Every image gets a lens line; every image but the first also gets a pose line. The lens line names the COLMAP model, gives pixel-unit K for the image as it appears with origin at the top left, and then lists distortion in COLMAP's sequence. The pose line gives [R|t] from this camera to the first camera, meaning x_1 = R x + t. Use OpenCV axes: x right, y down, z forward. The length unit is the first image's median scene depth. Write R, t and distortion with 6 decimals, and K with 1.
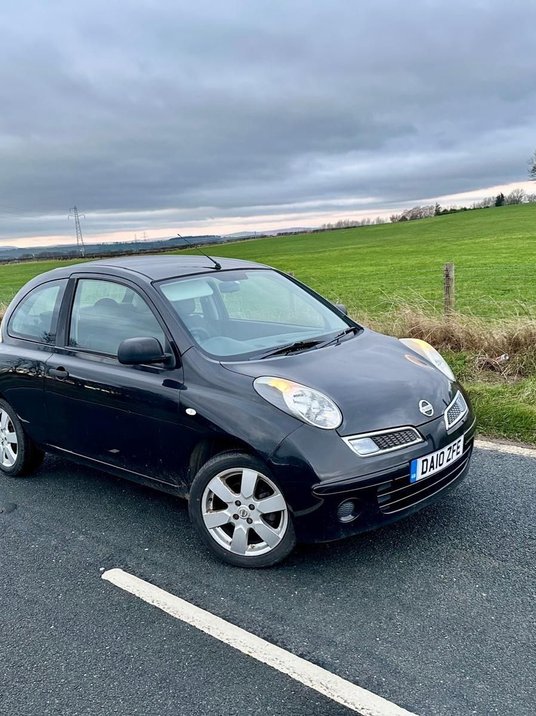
lens RADIAL K [[693.5, 0, 268.0], [0, 693.5, 358.0], [0, 0, 1]] dist [0.001448, -0.000393]
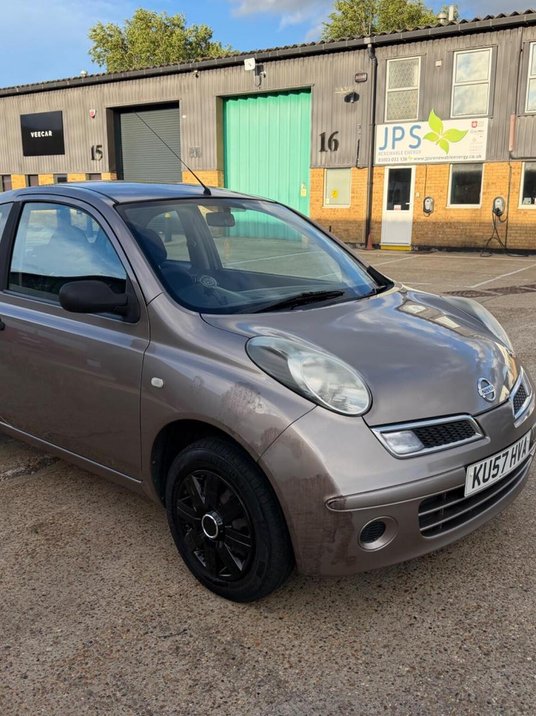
lens RADIAL K [[693.5, 0, 268.0], [0, 693.5, 358.0], [0, 0, 1]] dist [0.001448, -0.000393]
pose [[0.999161, 0.040332, -0.007175, 0.008369], [-0.040060, 0.998594, 0.034708, 0.025172], [0.008565, -0.034392, 0.999372, 0.304070]]
